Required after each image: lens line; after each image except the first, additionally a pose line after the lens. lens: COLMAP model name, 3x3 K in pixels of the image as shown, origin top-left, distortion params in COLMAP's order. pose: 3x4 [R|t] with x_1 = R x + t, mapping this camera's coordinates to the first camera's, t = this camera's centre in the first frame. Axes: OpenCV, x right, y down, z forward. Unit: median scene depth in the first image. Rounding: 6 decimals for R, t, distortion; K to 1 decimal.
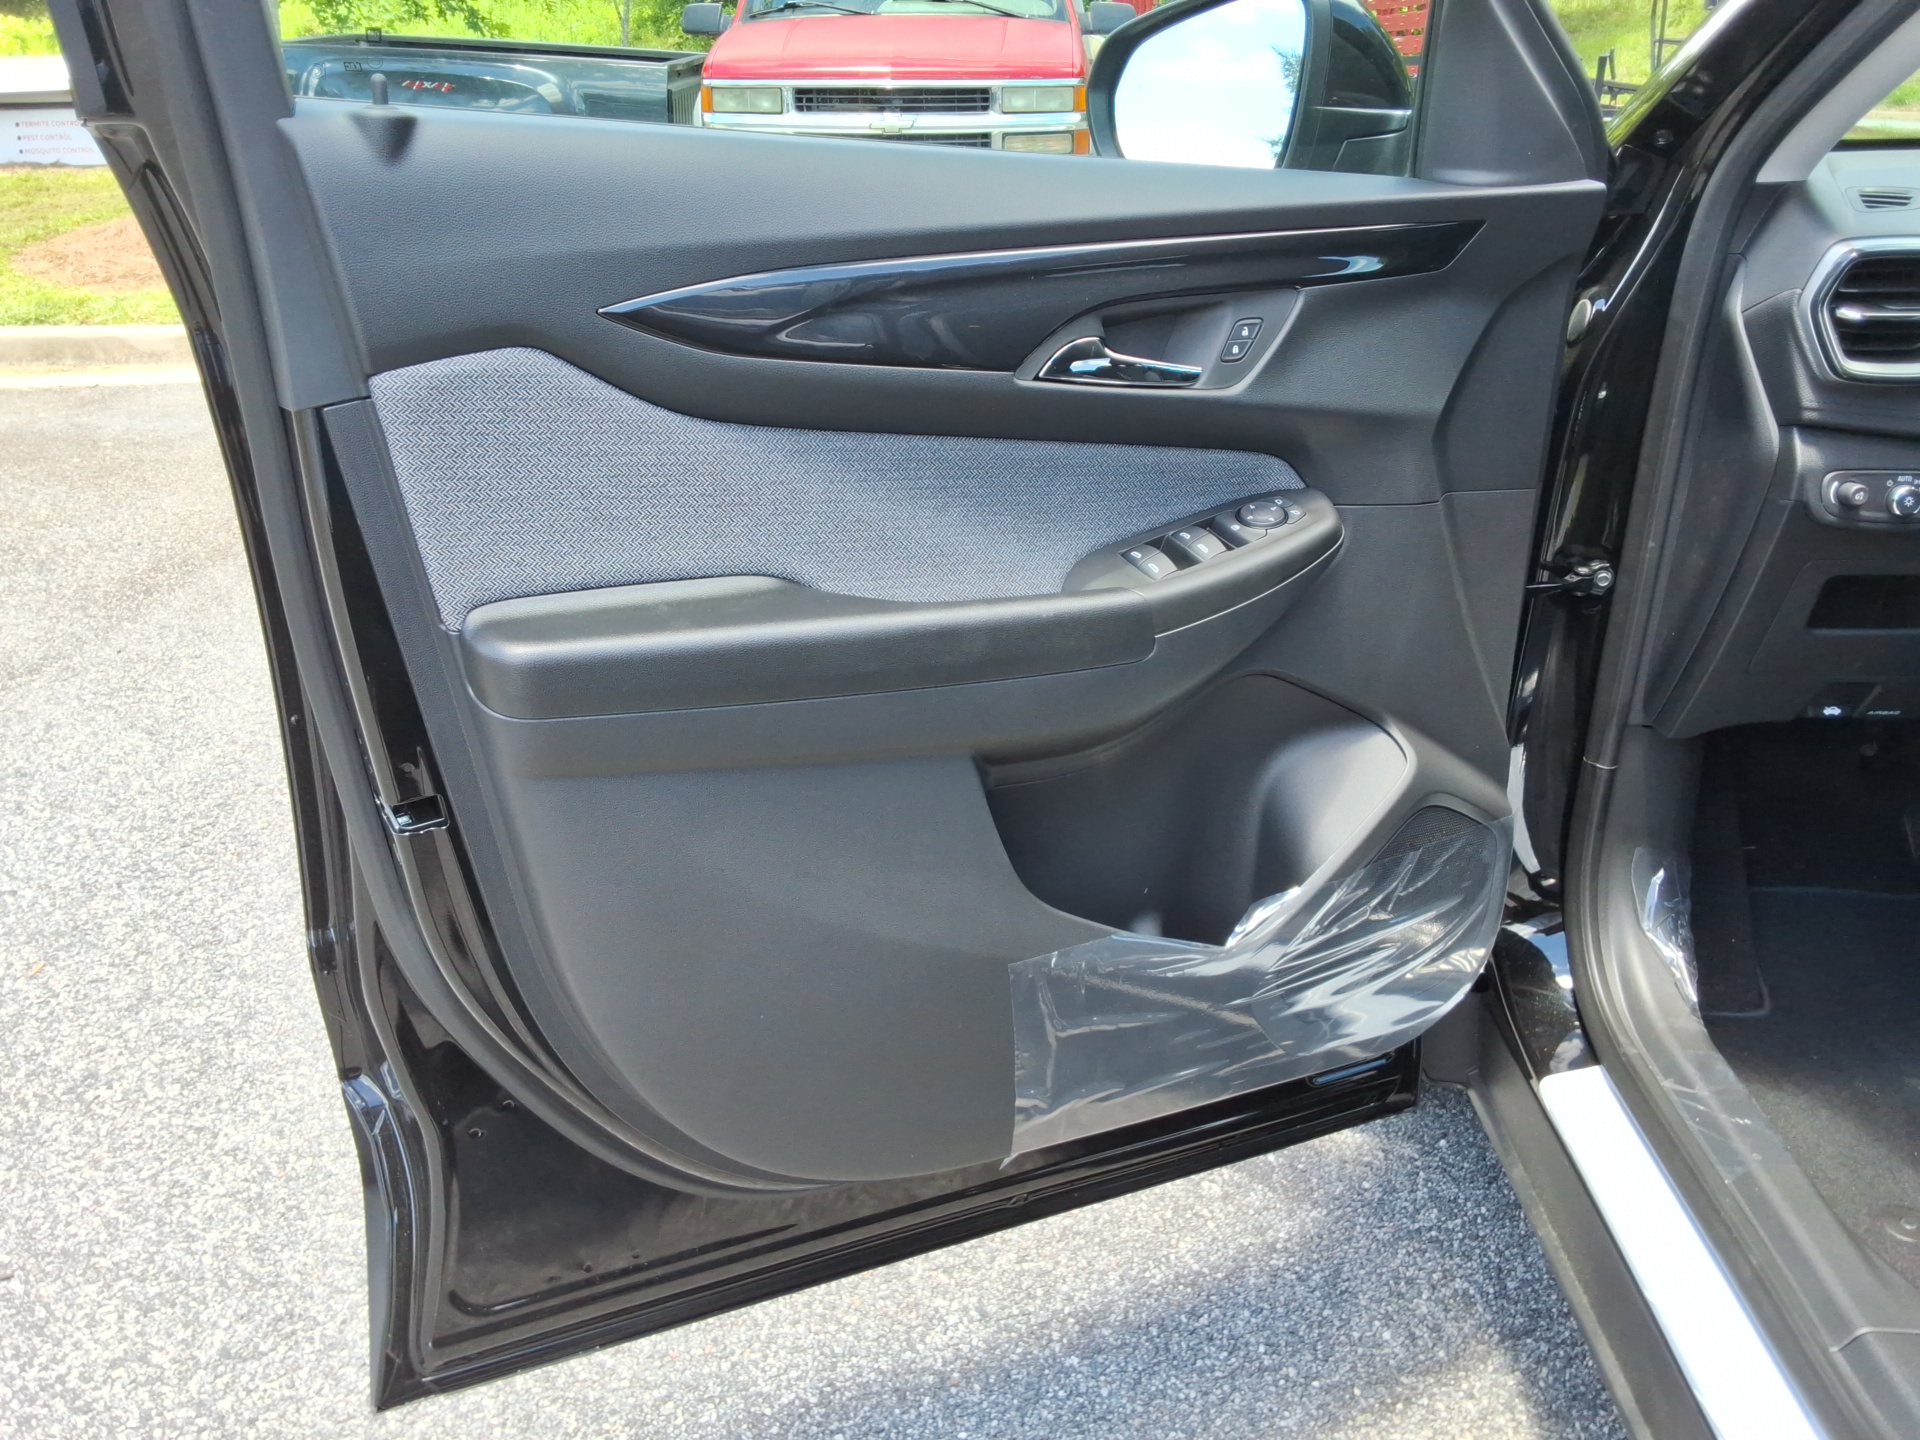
lens RADIAL K [[1541.9, 0, 975.4], [0, 1541.9, 703.2], [0, 0, 1]] dist [0.080097, -0.127589]
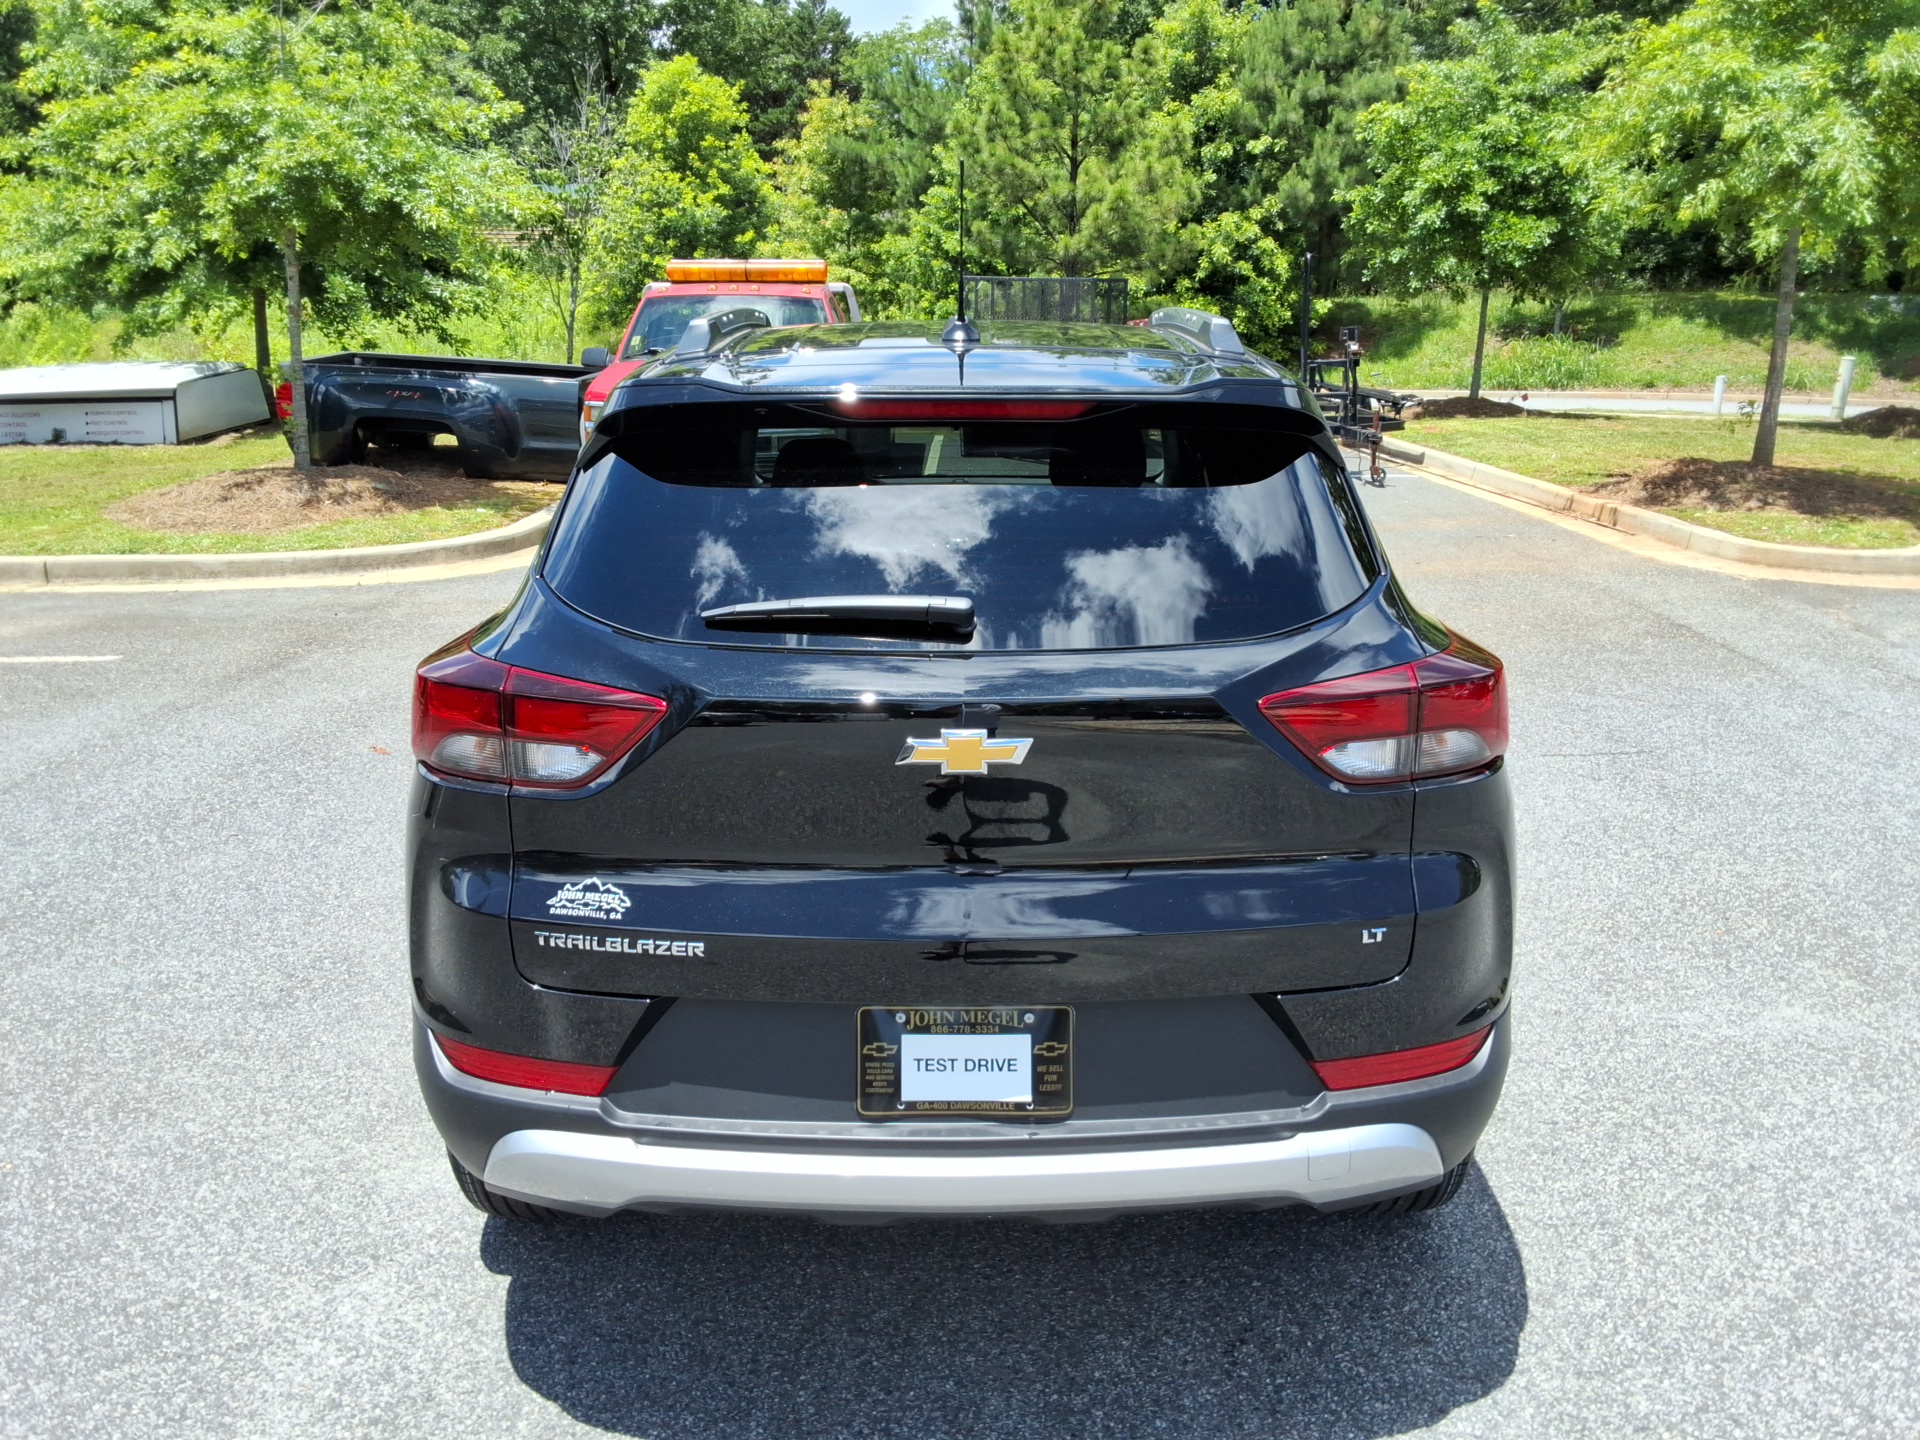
lens RADIAL K [[1541.9, 0, 971.4], [0, 1541.9, 712.4], [0, 0, 1]] dist [0.080097, -0.127589]
pose [[0.999696, -0.001758, 0.024585, 0.174488], [0.005478, 0.988354, -0.152074, 0.145747], [-0.024032, 0.152162, 0.988063, -0.496863]]
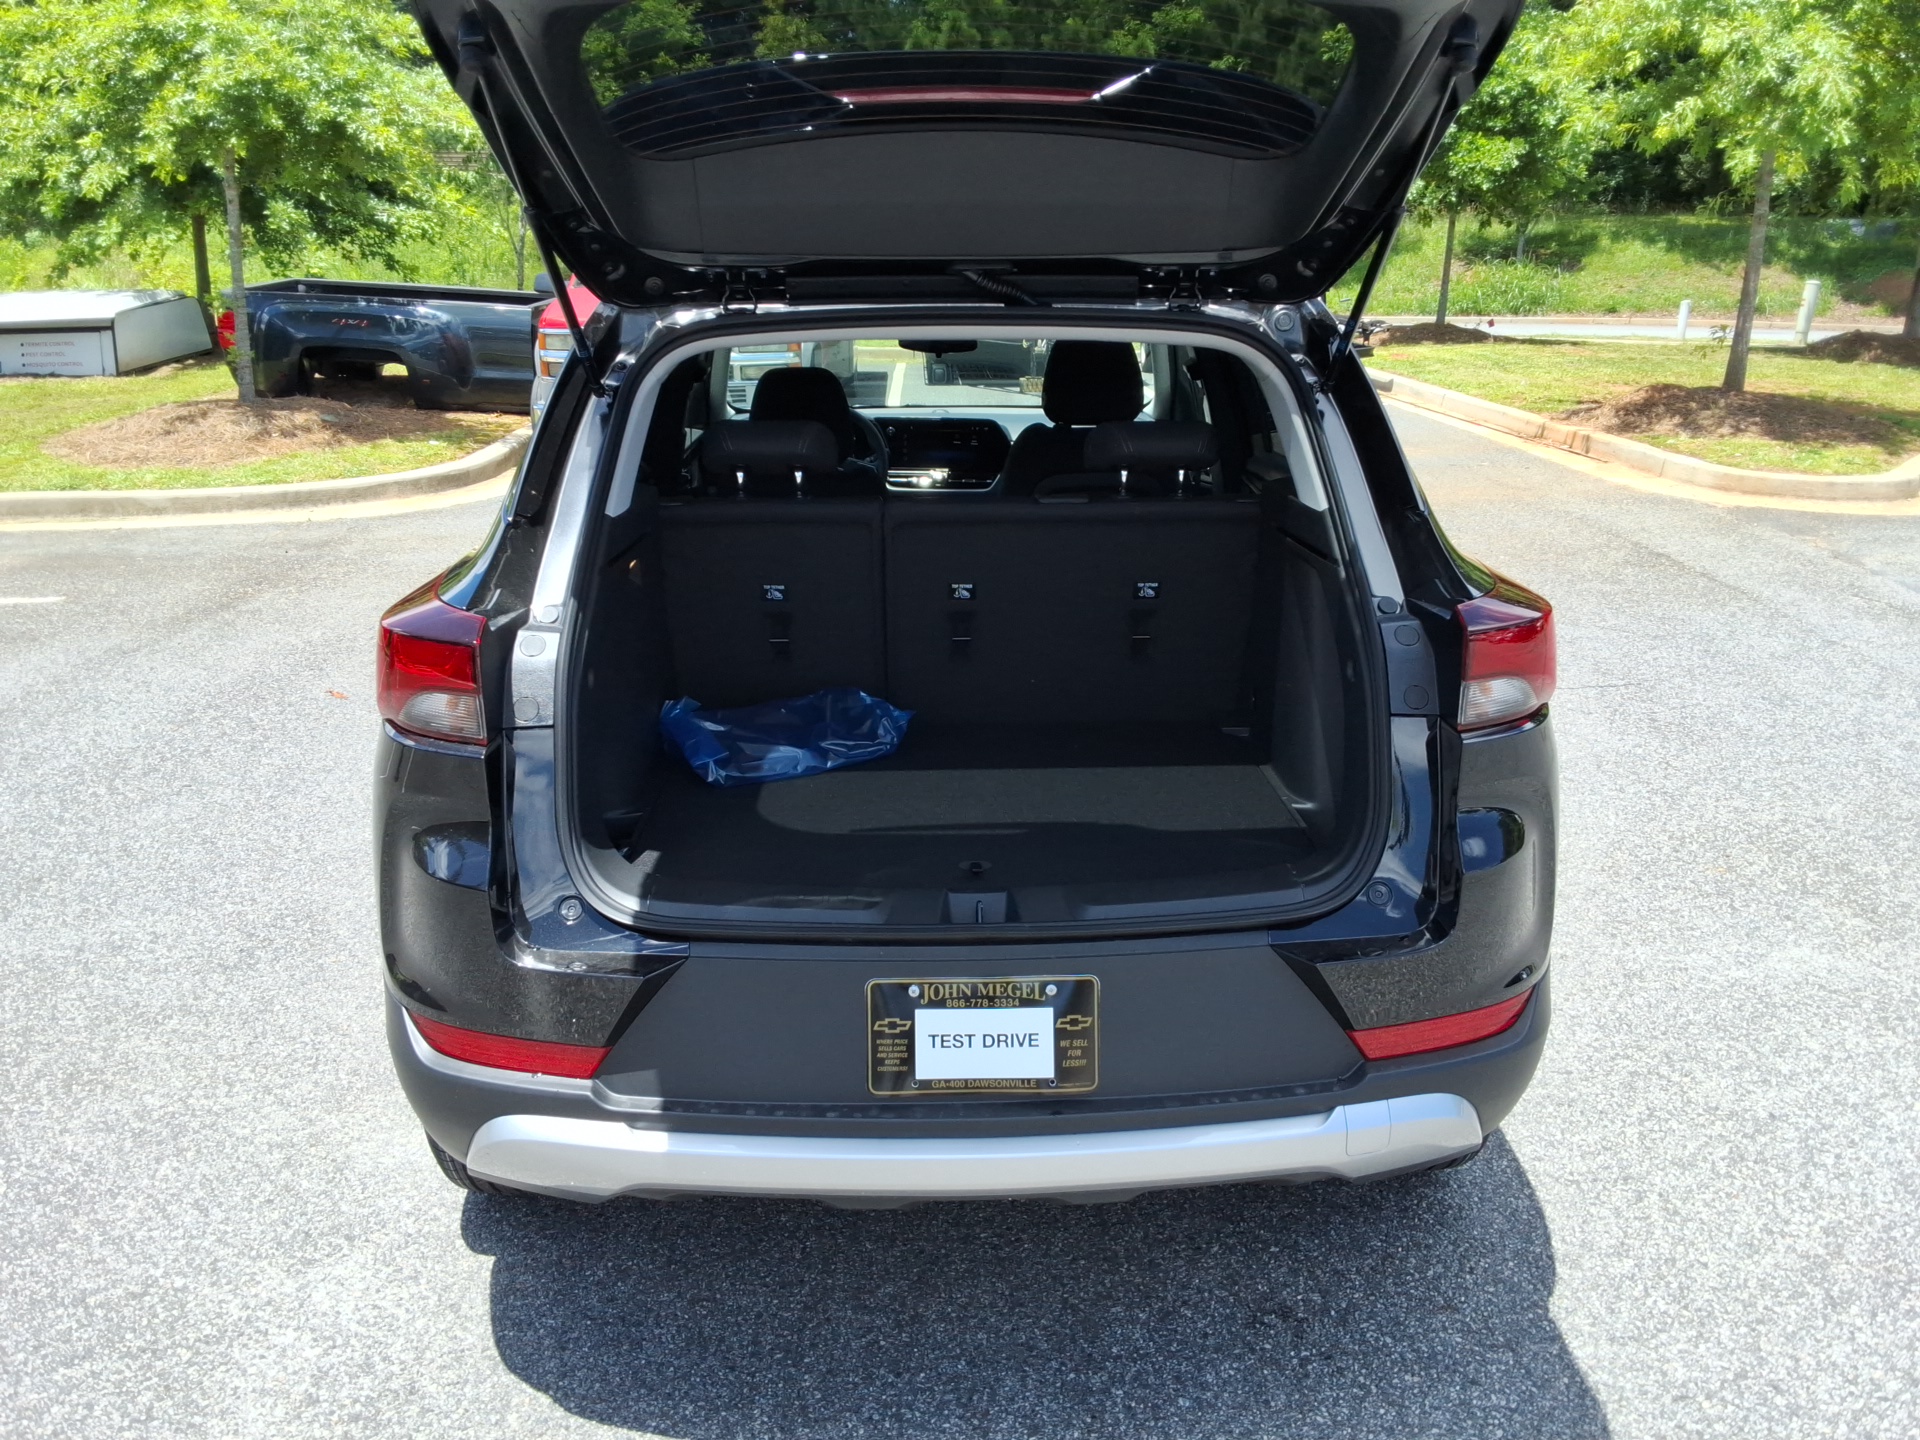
lens RADIAL K [[1541.9, 0, 972.4], [0, 1541.9, 703.6], [0, 0, 1]] dist [0.080097, -0.127589]
pose [[0.998666, -0.012281, 0.050161, 0.165119], [0.017904, 0.993406, -0.113247, 0.138585], [-0.048440, 0.113994, 0.992300, -0.475573]]
